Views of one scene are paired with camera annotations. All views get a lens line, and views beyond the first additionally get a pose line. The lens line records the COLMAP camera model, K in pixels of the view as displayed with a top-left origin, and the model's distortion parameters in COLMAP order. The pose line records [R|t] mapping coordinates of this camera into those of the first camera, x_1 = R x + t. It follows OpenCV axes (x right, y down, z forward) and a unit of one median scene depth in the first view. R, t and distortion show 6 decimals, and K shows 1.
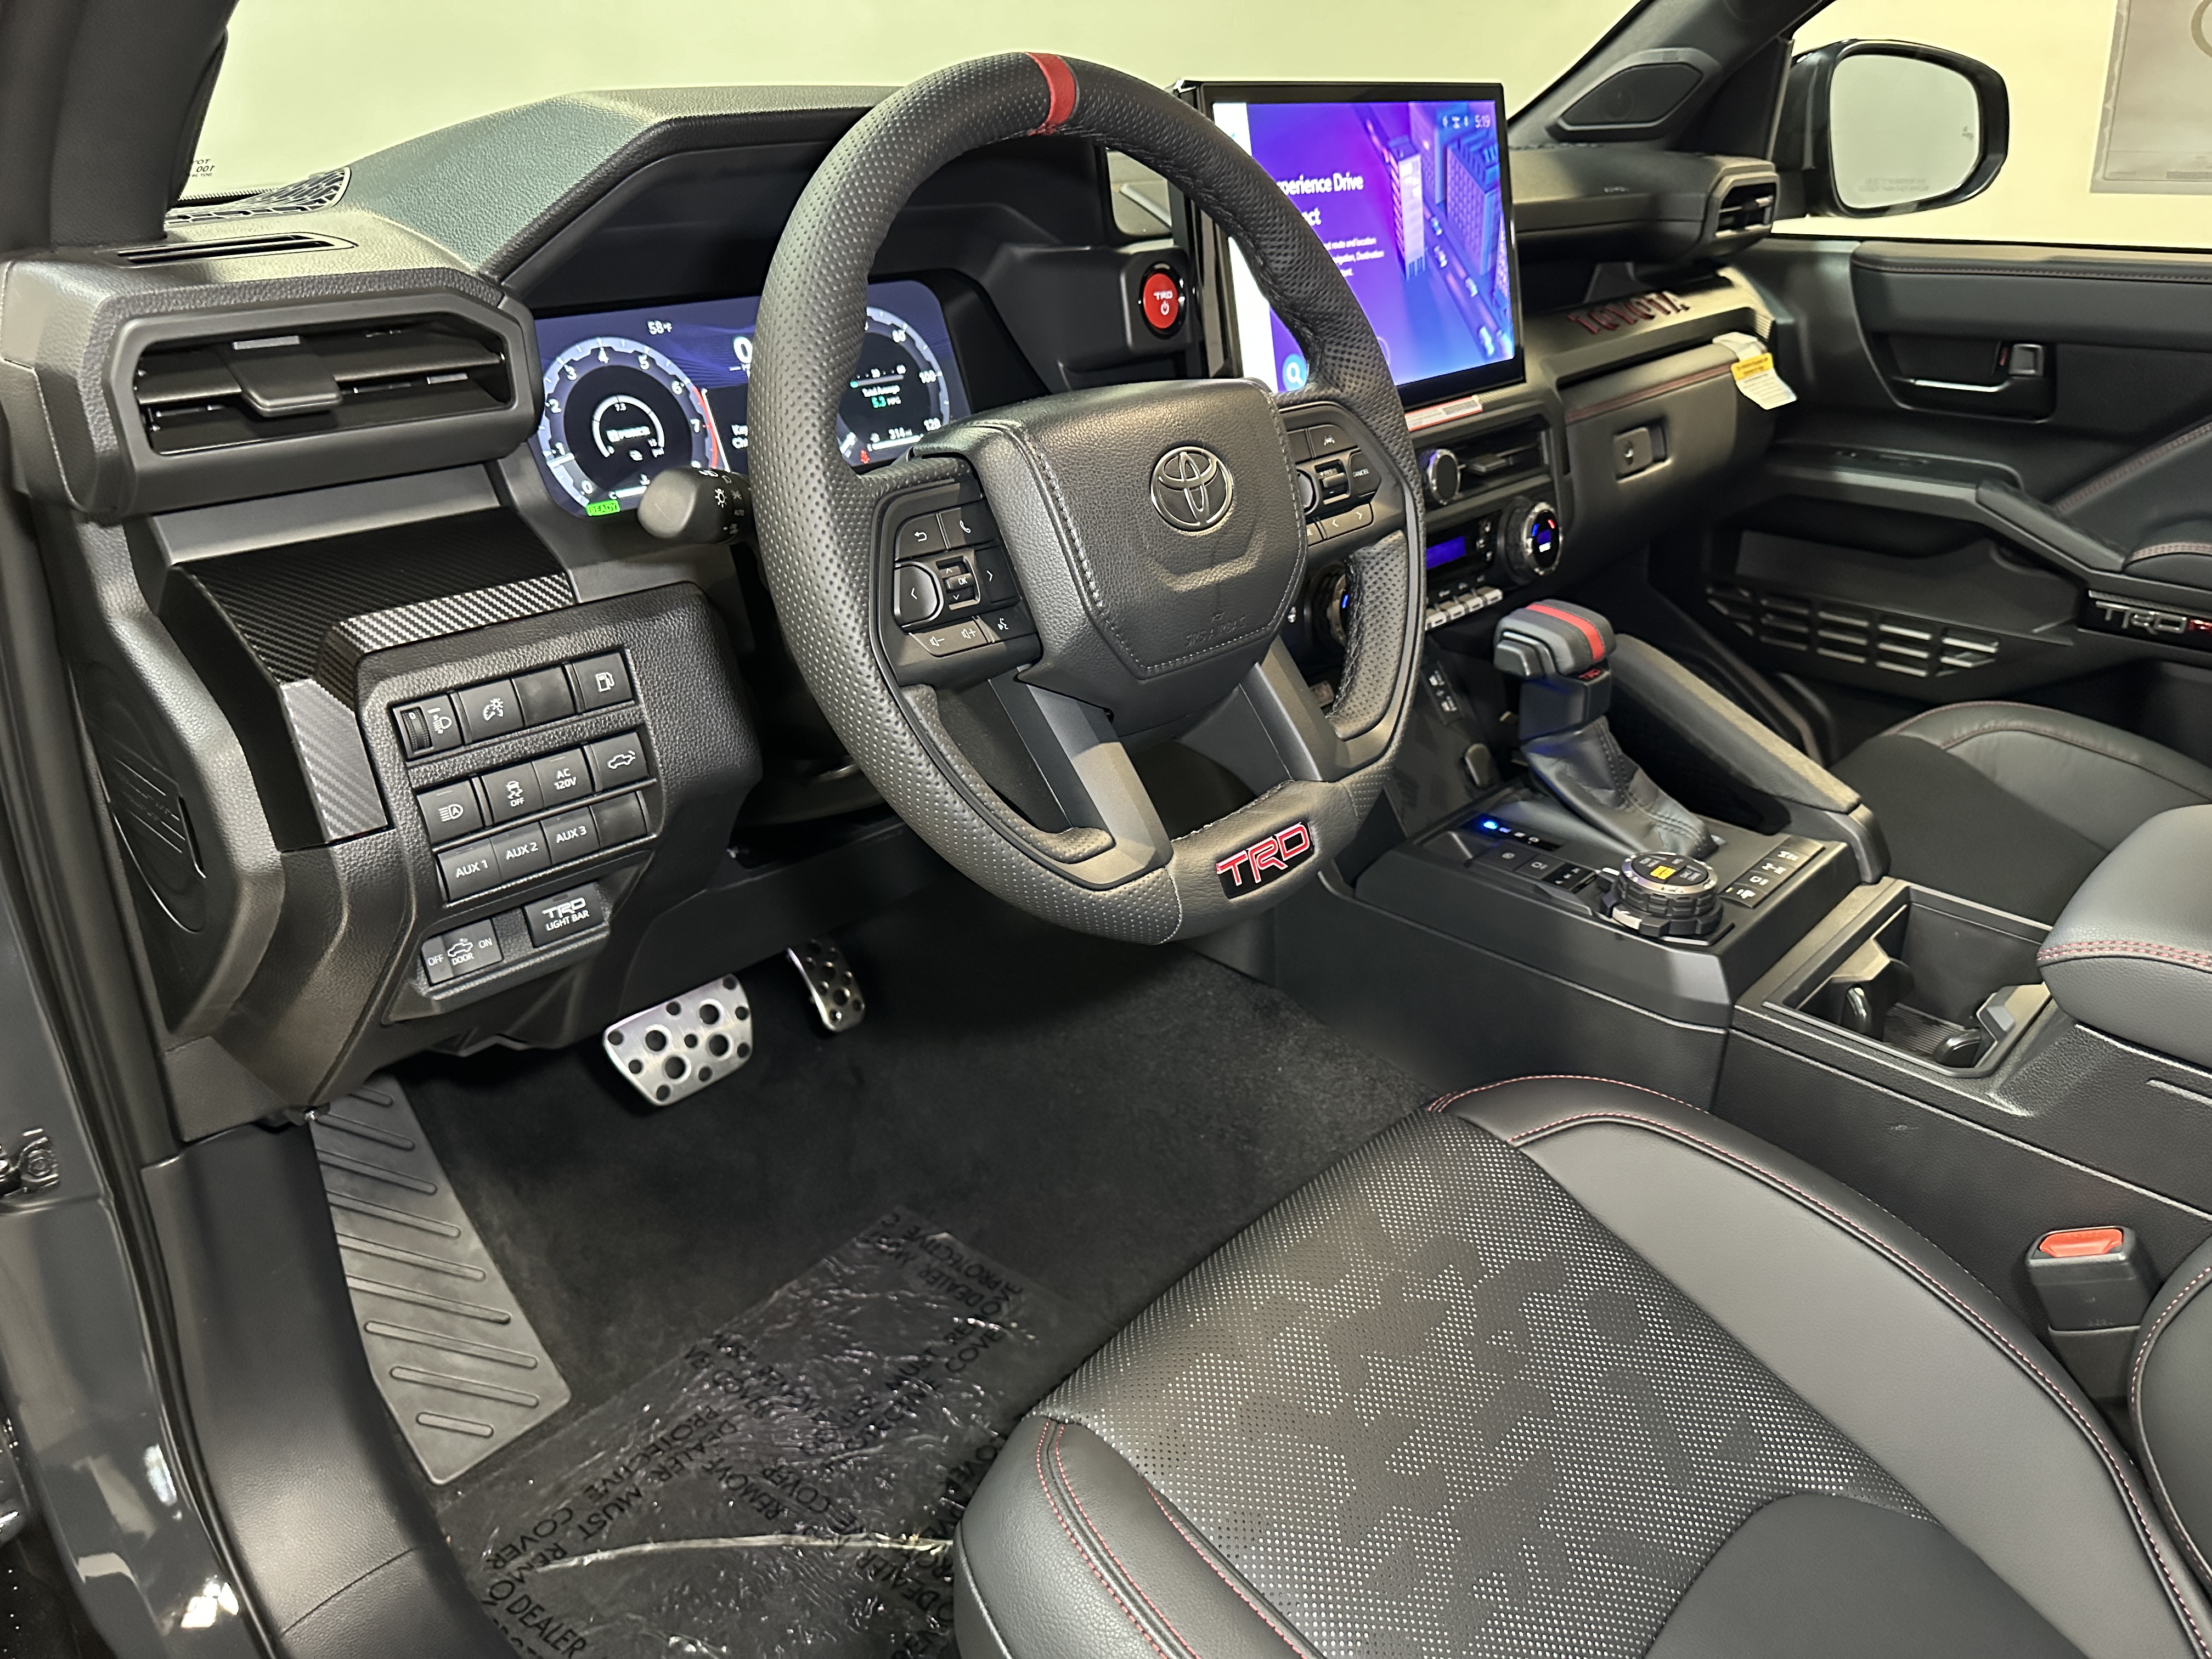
lens RADIAL K [[1569.6, 0, 1108.8], [0, 1569.6, 833.8], [0, 0, 1]] dist [0.018166, -0.039198]
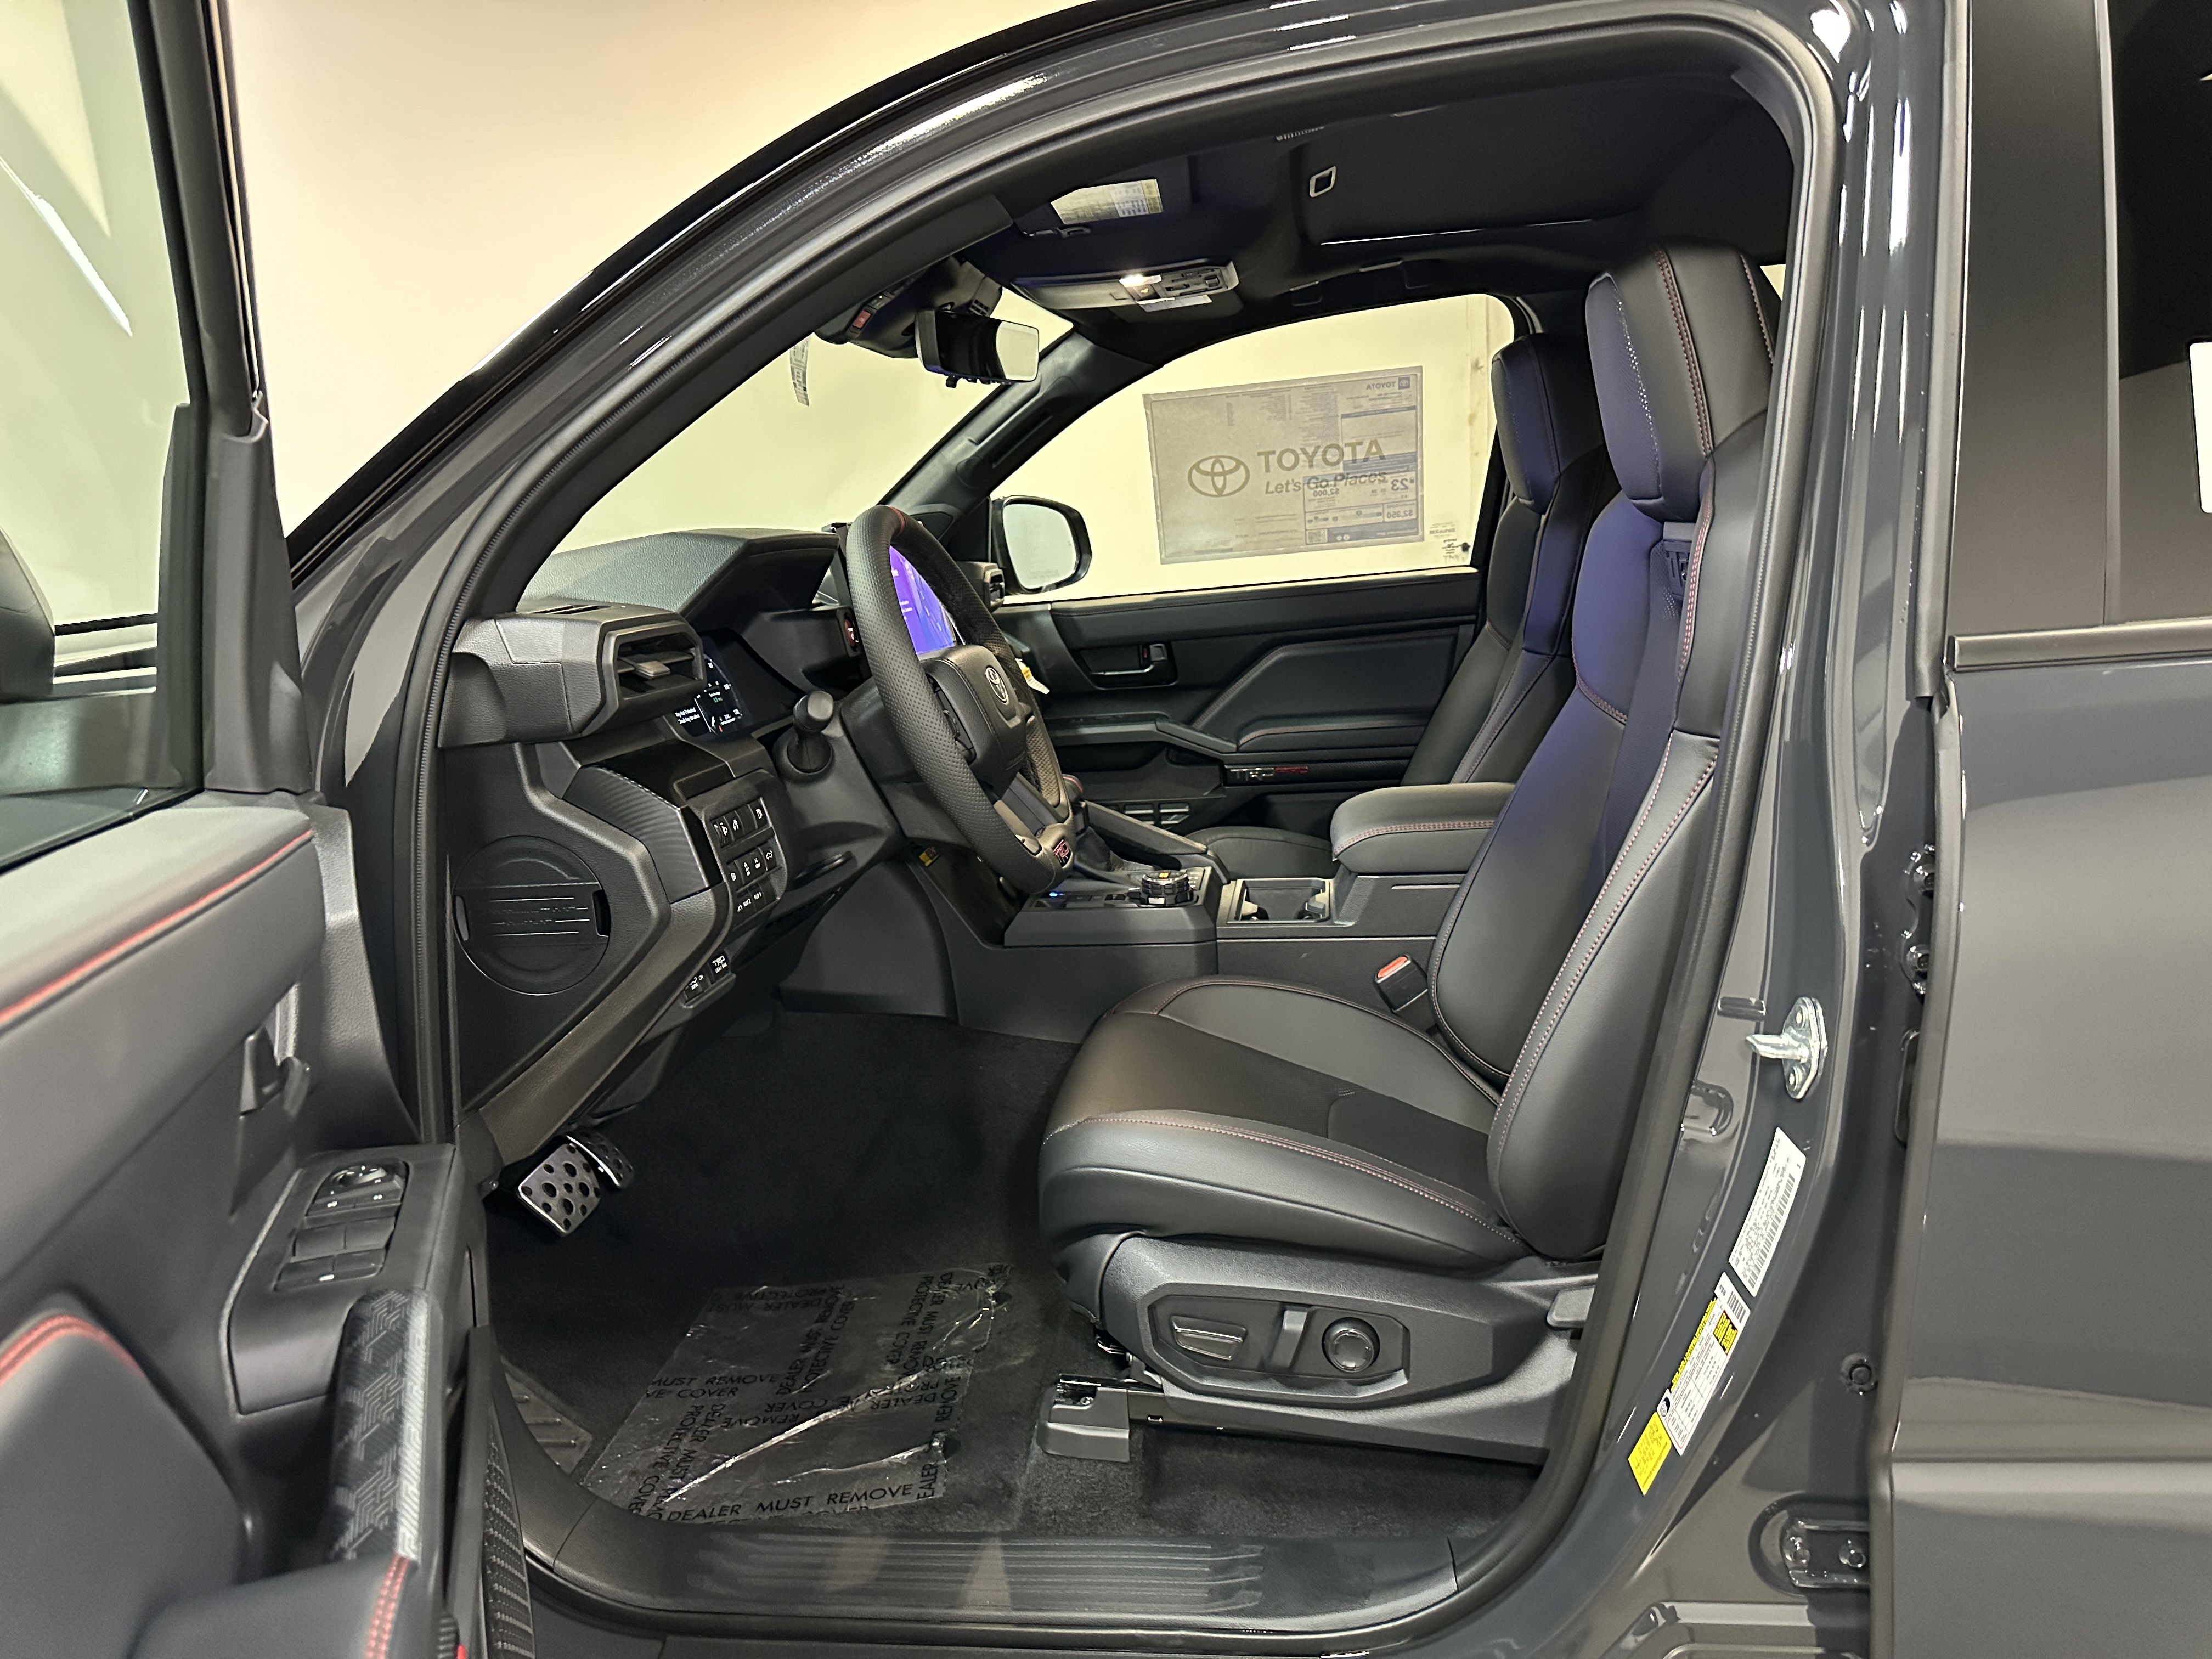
lens RADIAL K [[1569.6, 0, 1090.2], [0, 1569.6, 823.4], [0, 0, 1]] dist [0.018166, -0.039198]
pose [[0.813537, -0.154488, 0.560617, -0.549857], [0.303147, 0.935373, -0.182150, 0.198616], [-0.496246, 0.318135, 0.807793, -0.380637]]
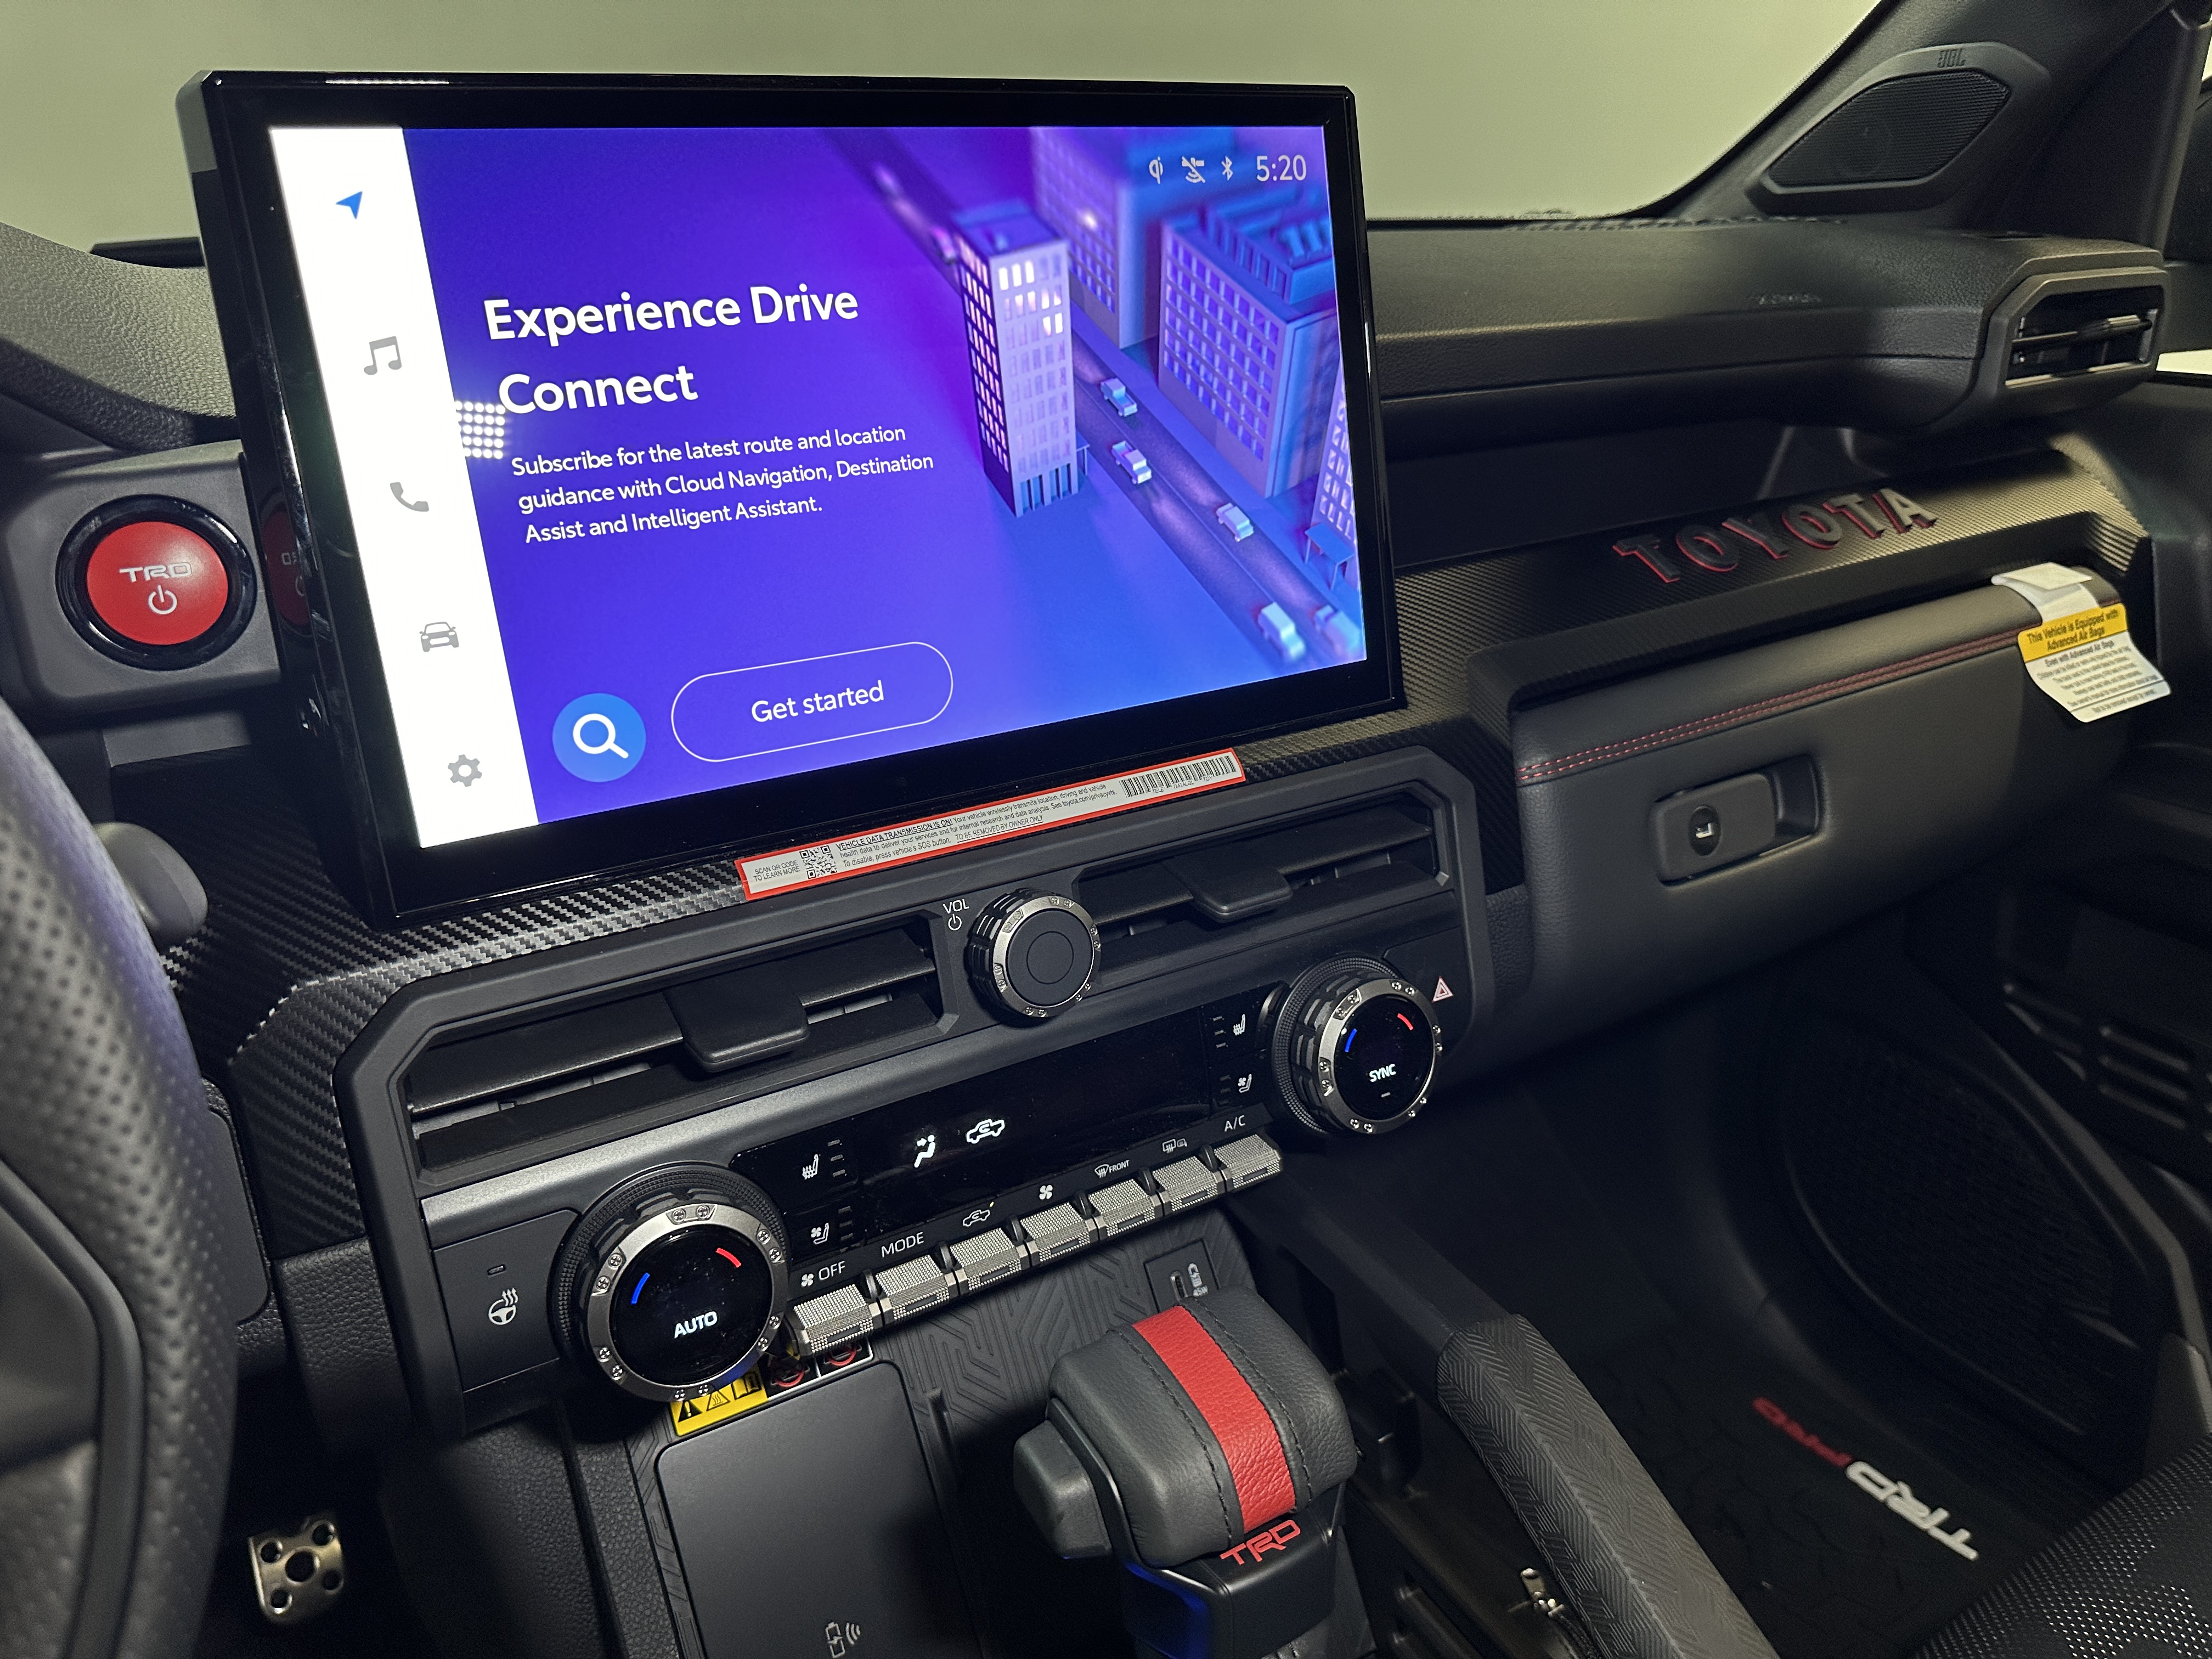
lens RADIAL K [[1569.6, 0, 1126.4], [0, 1569.6, 821.1], [0, 0, 1]] dist [0.018166, -0.039198]
pose [[0.960541, 0.093774, -0.261855, 0.269488], [-0.106507, 0.993702, -0.034832, -0.197225], [0.256940, 0.061347, 0.964478, 0.452440]]
